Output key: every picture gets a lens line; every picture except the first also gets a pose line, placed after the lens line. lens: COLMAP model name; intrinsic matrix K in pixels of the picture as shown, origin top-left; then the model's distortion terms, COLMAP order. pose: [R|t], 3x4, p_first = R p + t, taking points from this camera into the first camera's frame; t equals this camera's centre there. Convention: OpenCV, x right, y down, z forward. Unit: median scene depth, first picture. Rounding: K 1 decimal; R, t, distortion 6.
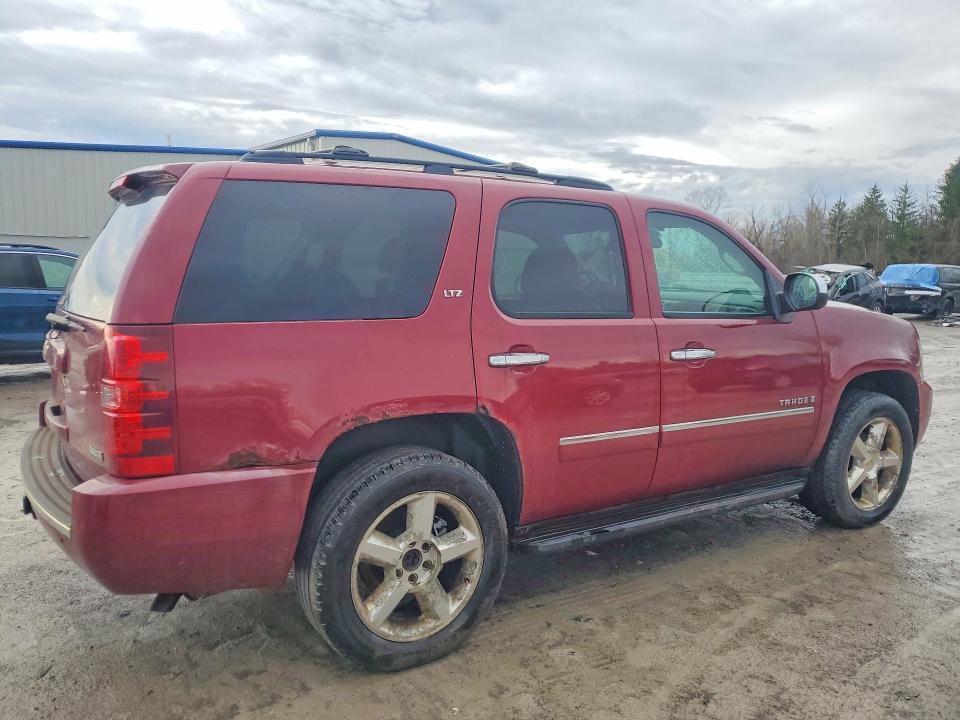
lens RADIAL K [[743.1, 0, 476.1], [0, 743.1, 354.1], [0, 0, 1]] dist [0.031493, 0.002645]
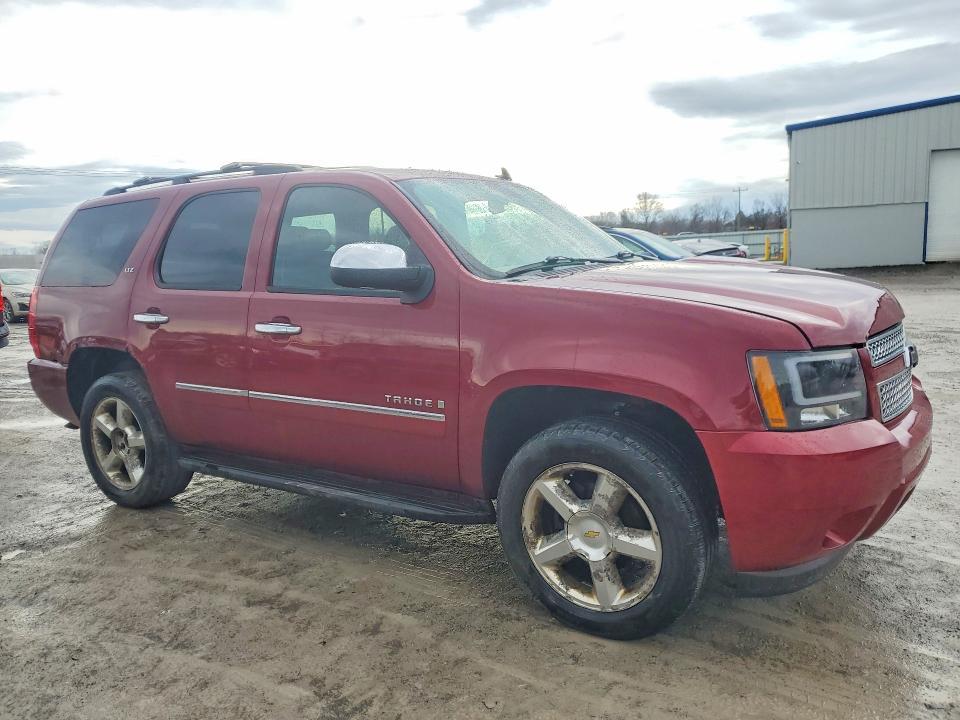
lens RADIAL K [[741.8, 0, 480.0], [0, 741.8, 360.0], [0, 0, 1]] dist [0.007459, 0.000498]
pose [[0.407893, 0.106258, -0.906825, 1.356424], [-0.056239, 0.994243, 0.091205, -0.065612], [0.911296, 0.013797, 0.411521, 0.861406]]
